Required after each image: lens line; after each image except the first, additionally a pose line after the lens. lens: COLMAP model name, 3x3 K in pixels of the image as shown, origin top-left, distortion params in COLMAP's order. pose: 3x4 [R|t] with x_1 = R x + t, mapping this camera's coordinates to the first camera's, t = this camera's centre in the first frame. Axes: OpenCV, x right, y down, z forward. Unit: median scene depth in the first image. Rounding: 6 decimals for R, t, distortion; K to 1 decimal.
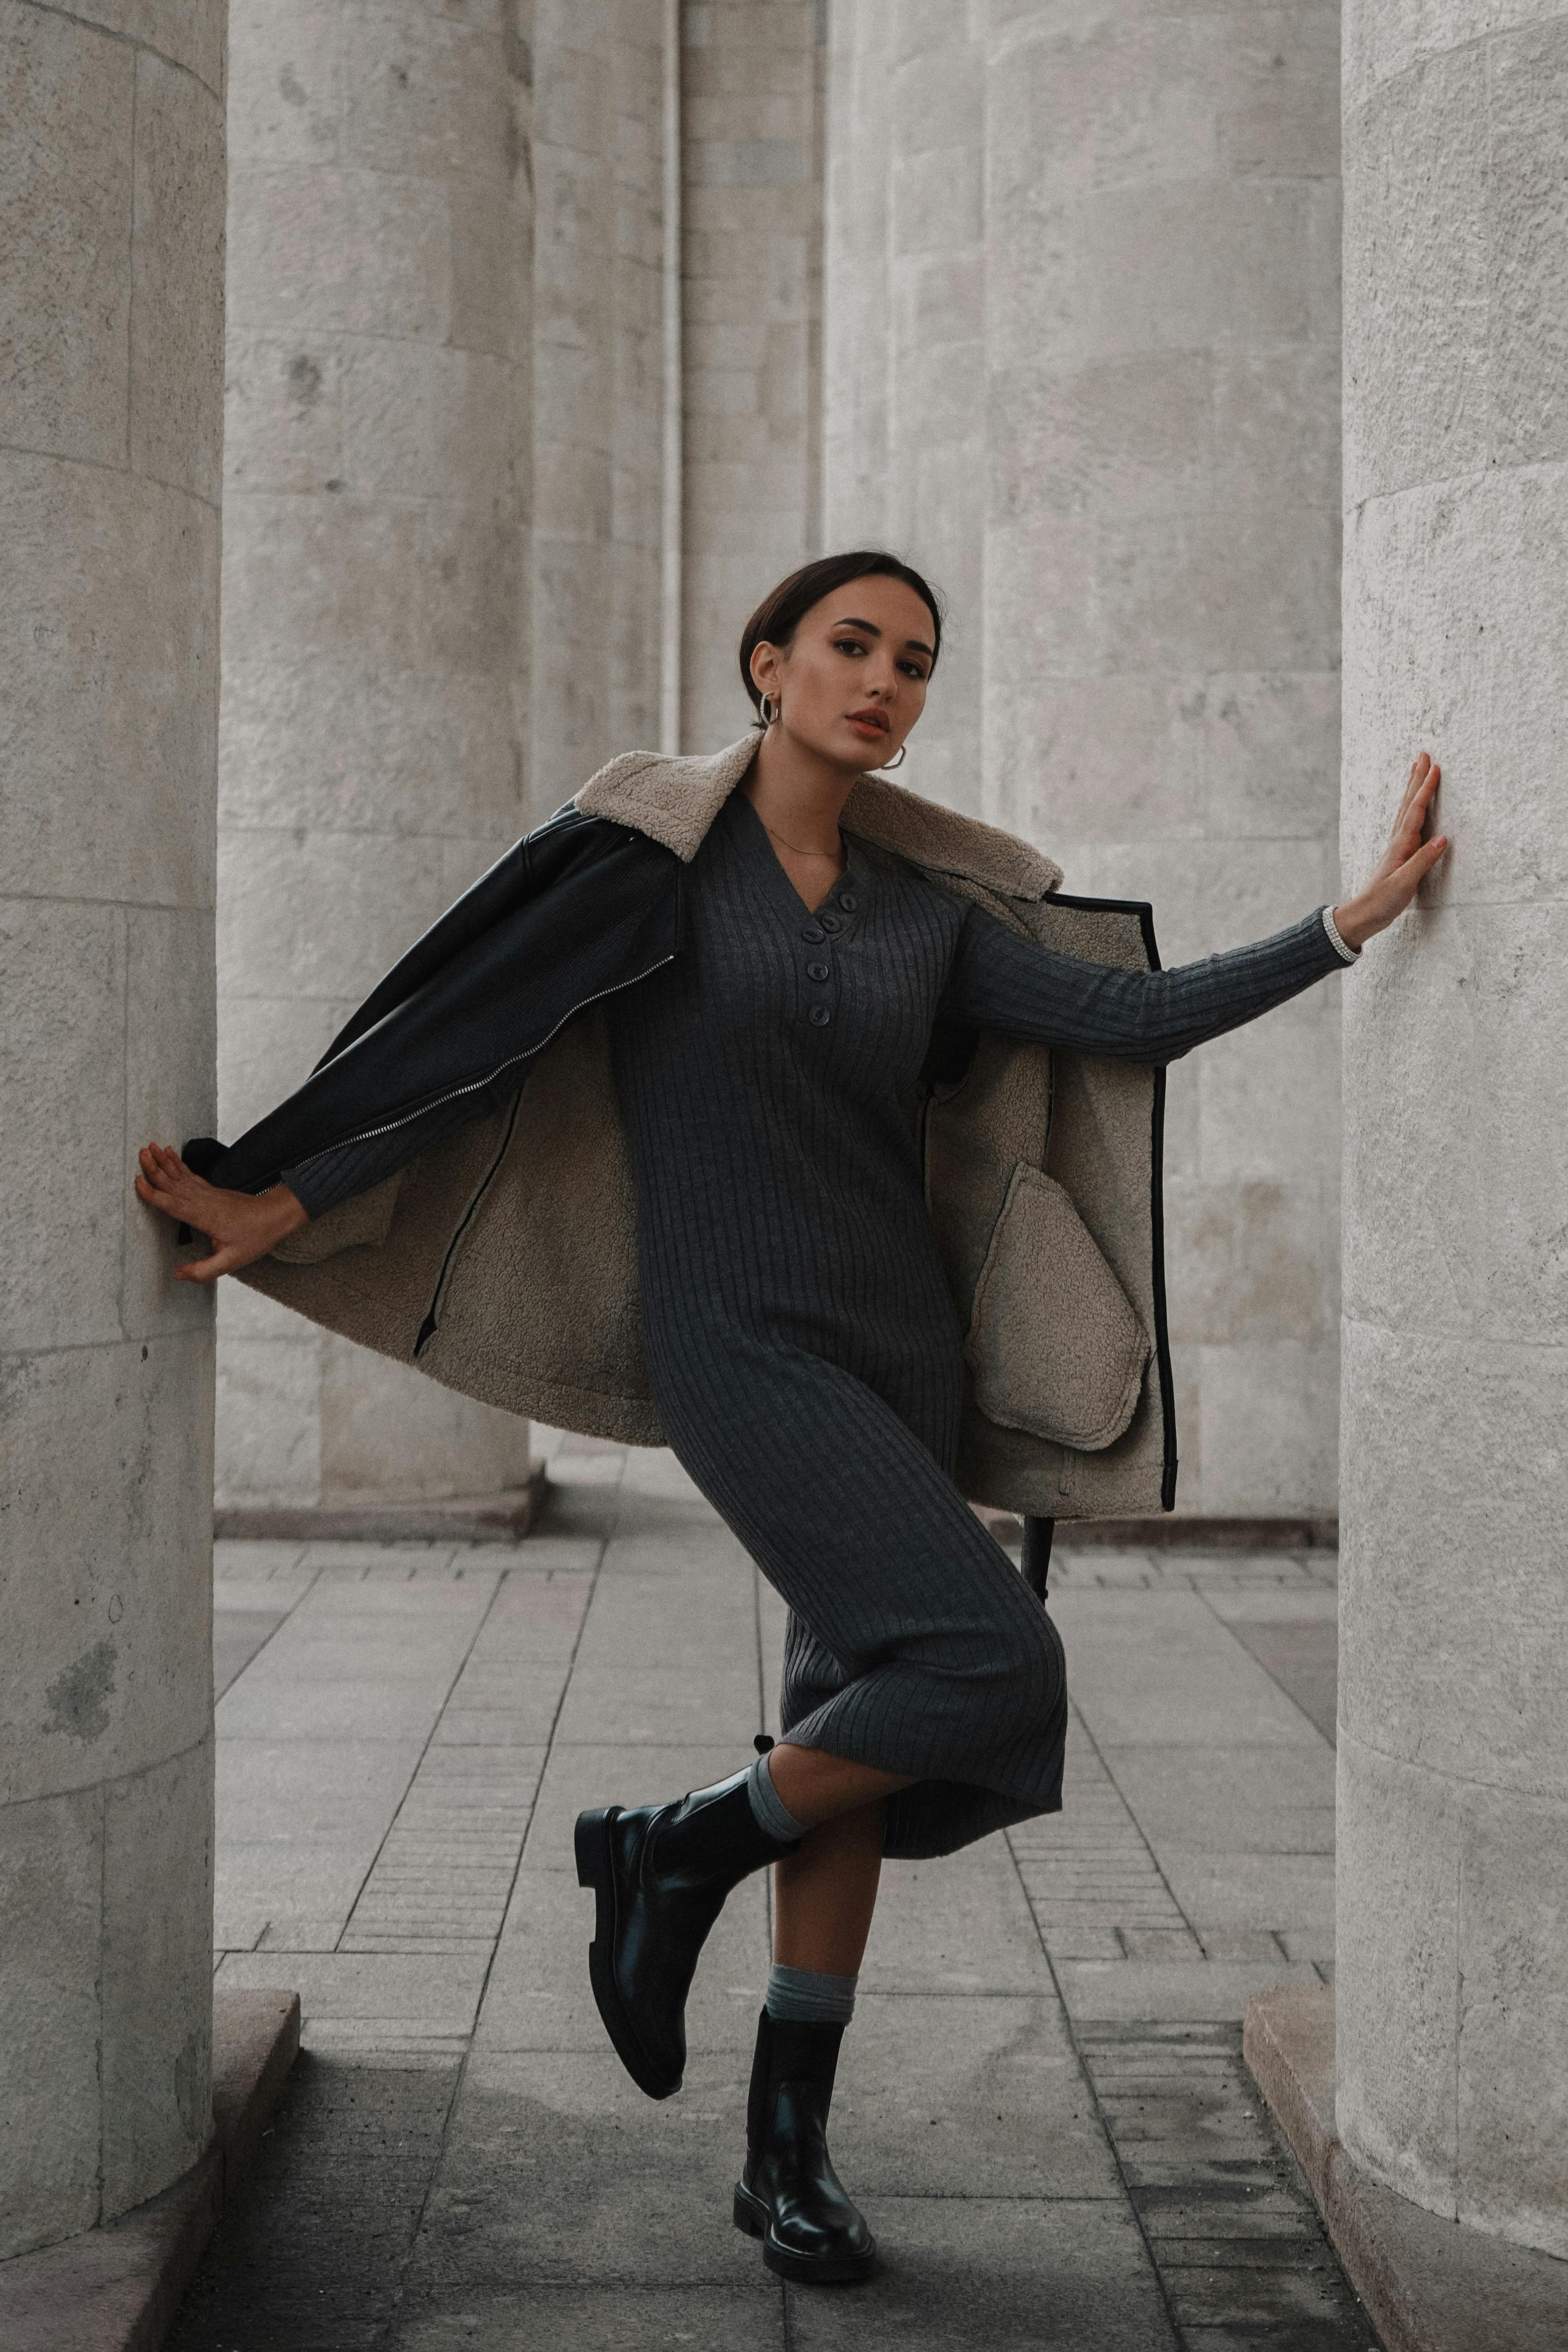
lens RADIAL K [[5909.0, 0, 784.0], [0, 5909.0, 1176.0], [0, 0, 1]] dist [-0.044108, 0.281070]
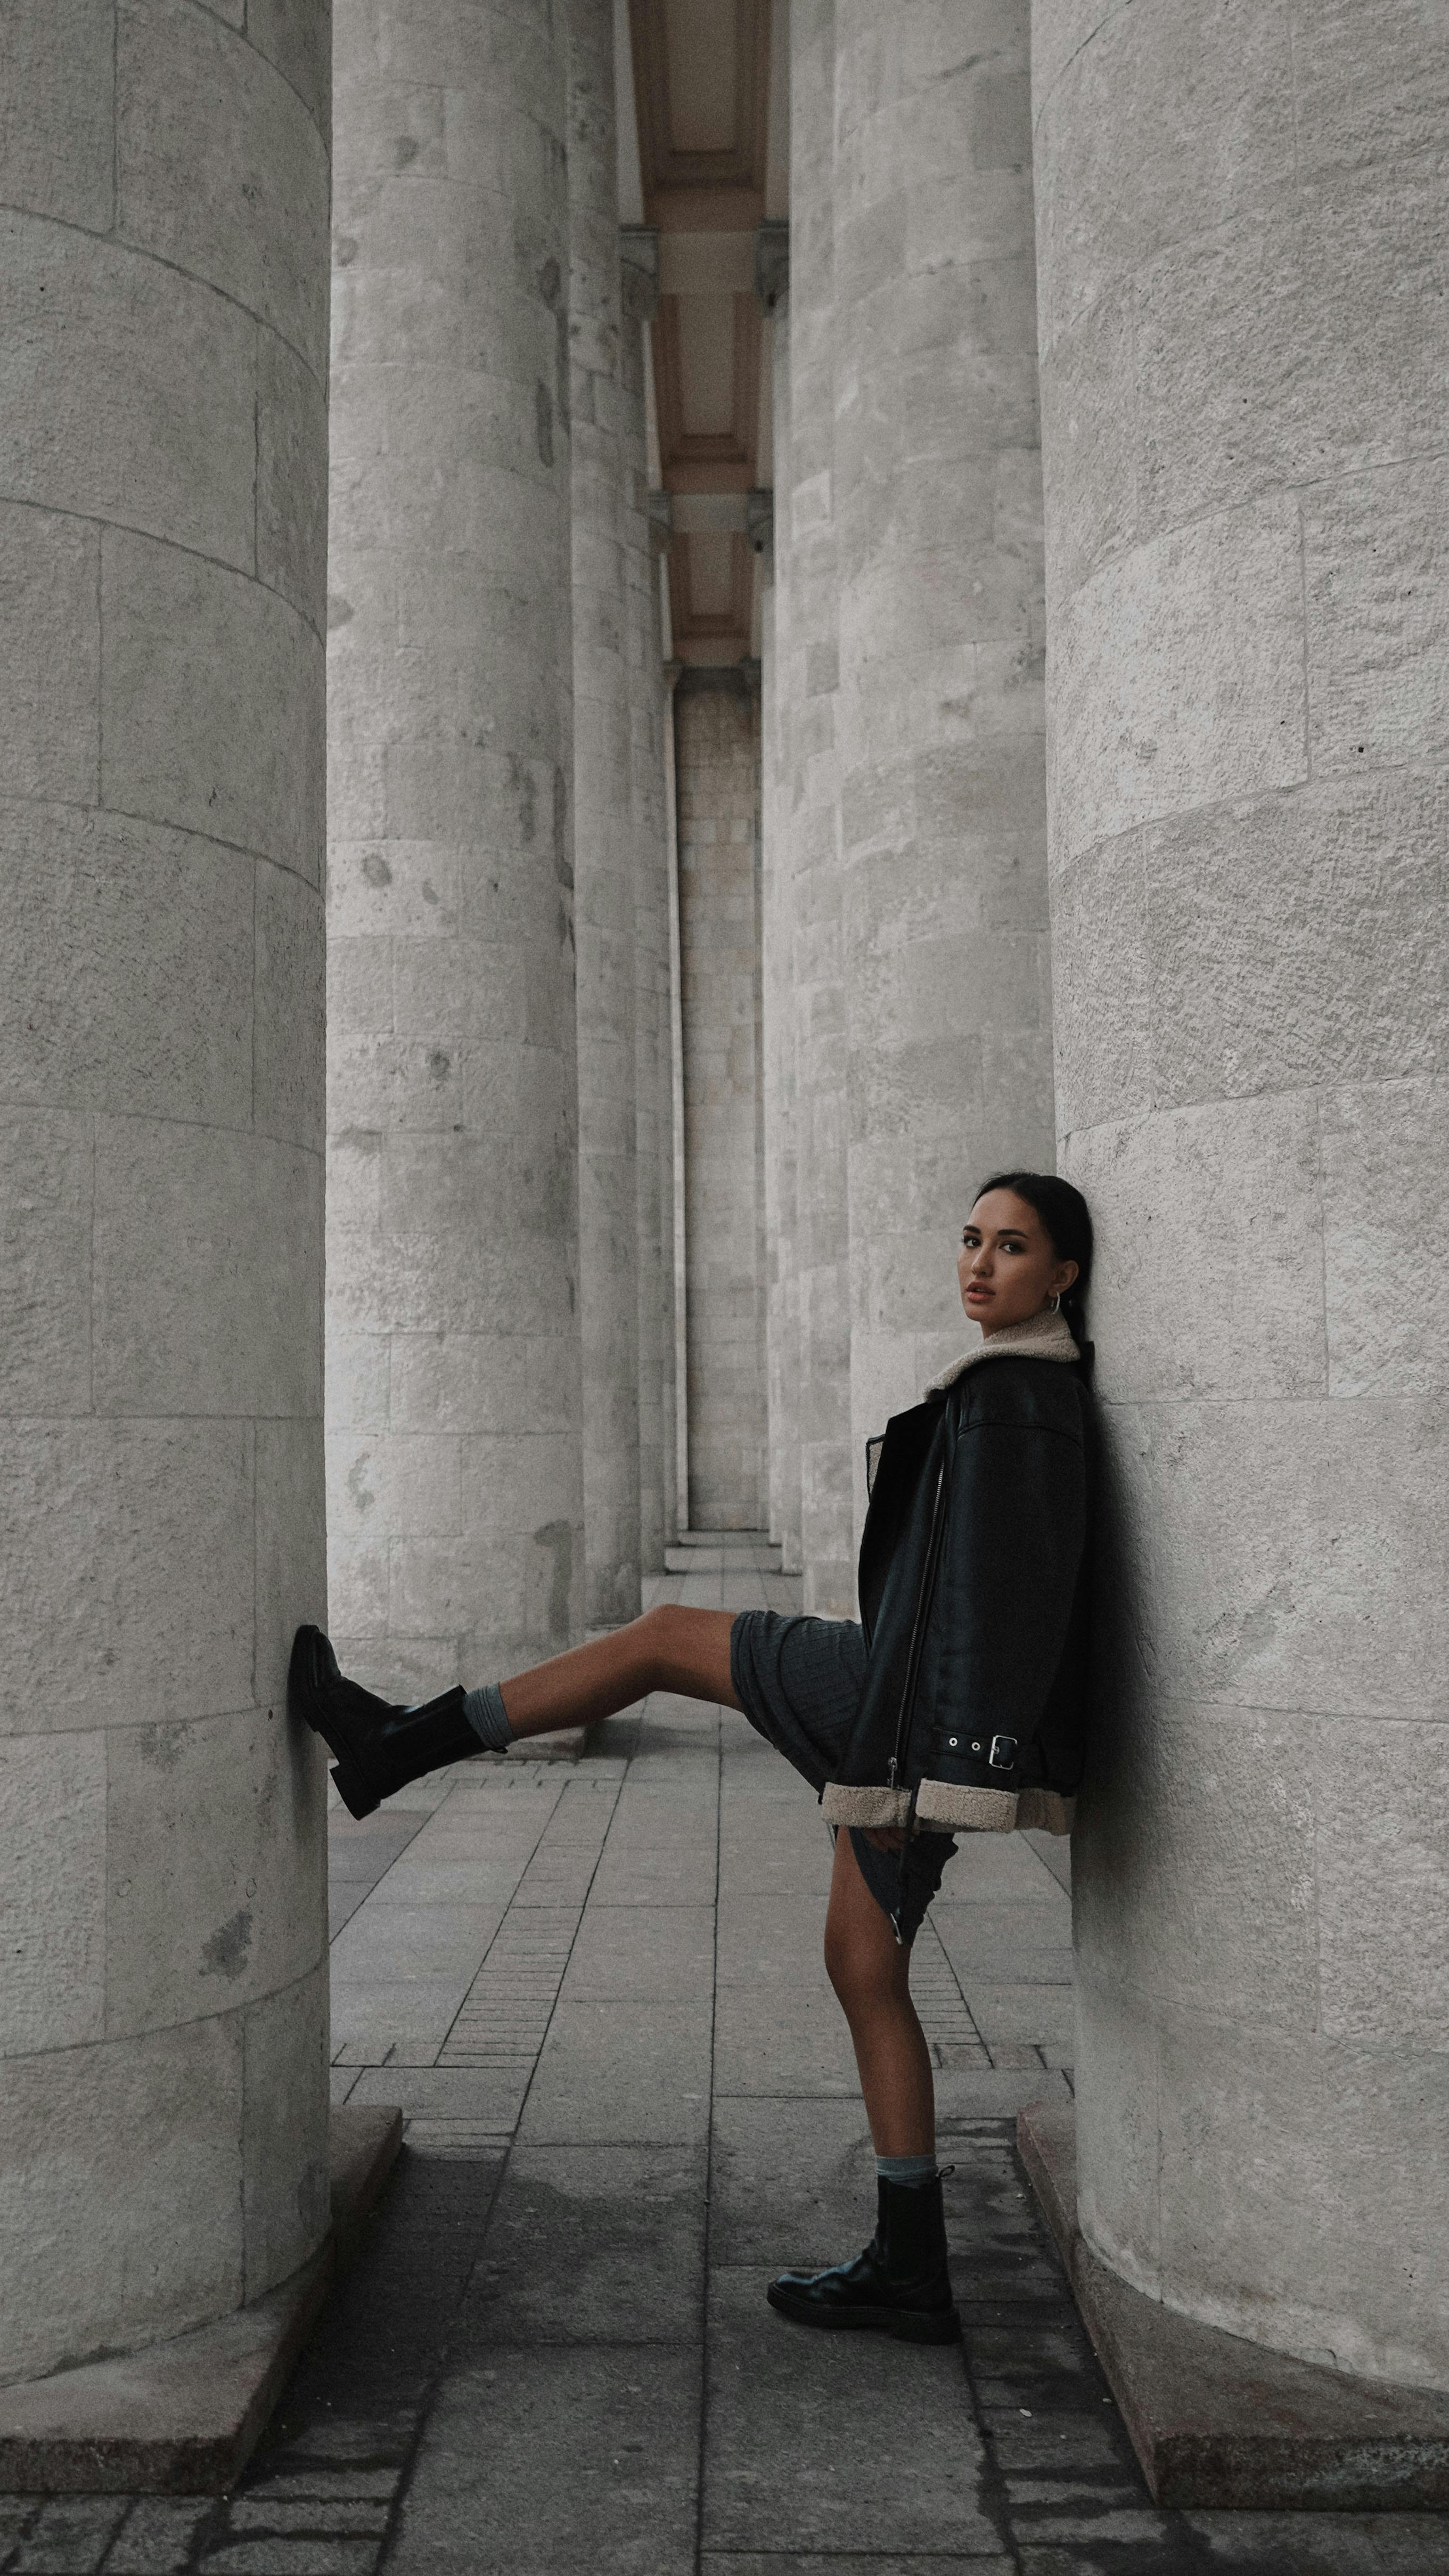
lens RADIAL K [[2791.7, 0, 685.0], [0, 2791.7, 1270.0], [0, 0, 1]] dist [-0.006569, 0.005191]
pose [[0.998708, -0.020171, -0.046632, 0.030889], [0.017527, 0.998252, -0.056439, -0.038451], [0.047689, 0.055549, 0.997316, 0.268191]]
